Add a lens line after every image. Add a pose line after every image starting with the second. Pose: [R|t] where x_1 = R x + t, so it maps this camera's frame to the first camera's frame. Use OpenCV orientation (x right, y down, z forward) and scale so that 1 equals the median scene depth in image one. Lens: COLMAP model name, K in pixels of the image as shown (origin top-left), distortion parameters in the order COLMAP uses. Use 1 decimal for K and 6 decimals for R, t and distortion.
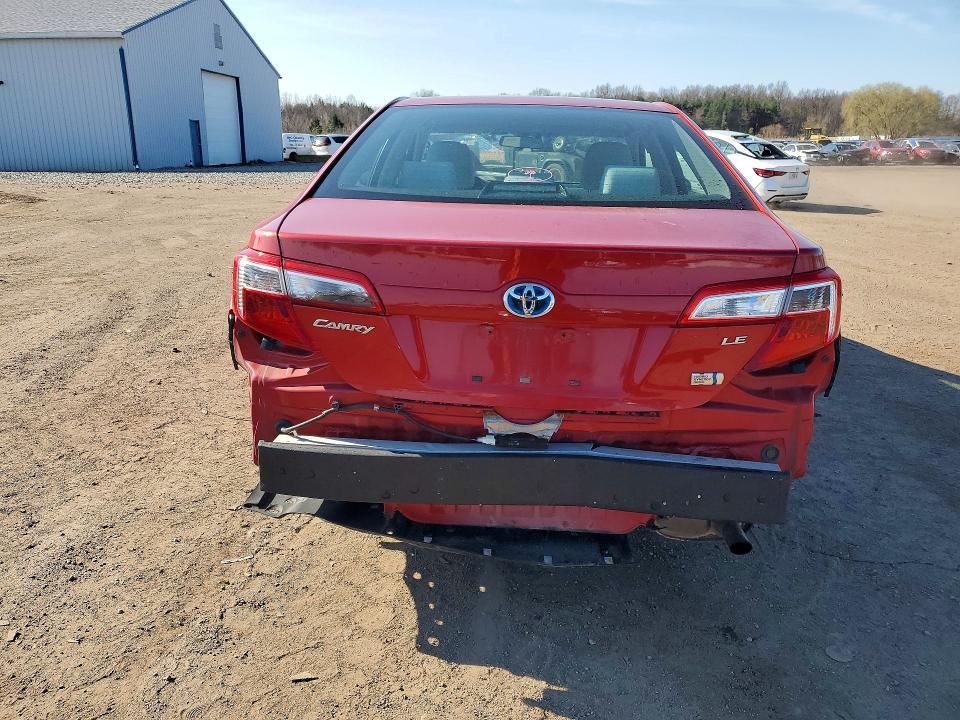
lens RADIAL K [[802.8, 0, 480.0], [0, 802.8, 360.0], [0, 0, 1]] dist [0.021911, -0.001284]
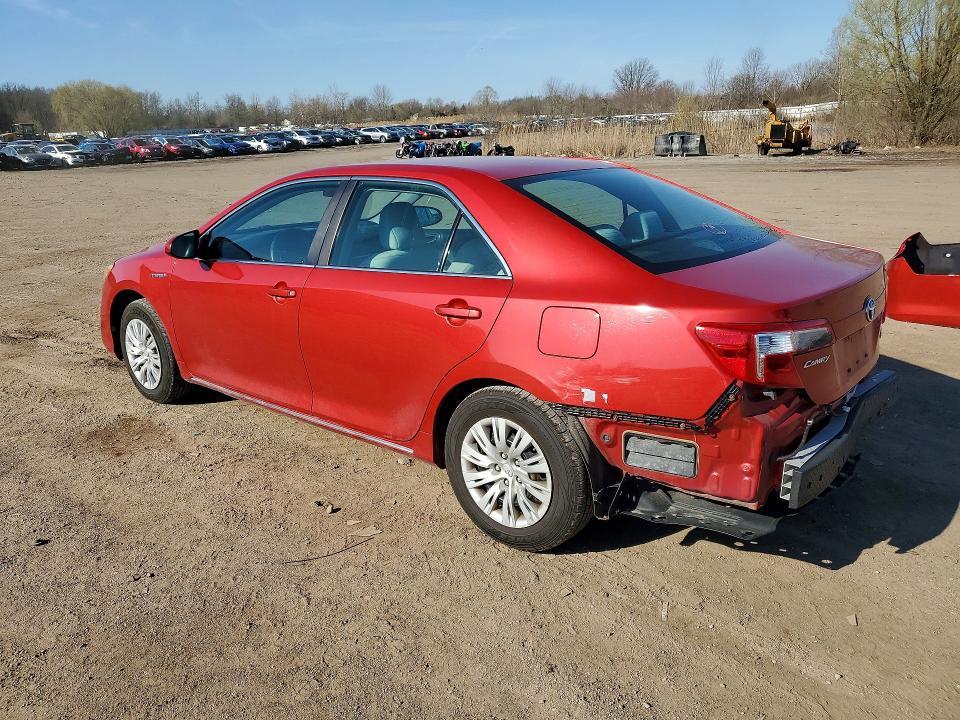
lens RADIAL K [[779.8, 0, 480.0], [0, 779.8, 360.0], [0, 0, 1]] dist [0.021936, 0.000614]
pose [[0.547067, -0.264796, 0.794104, -0.148890], [0.245273, 0.957719, 0.150383, -0.037965], [-0.800349, 0.112503, 0.588884, 0.065754]]
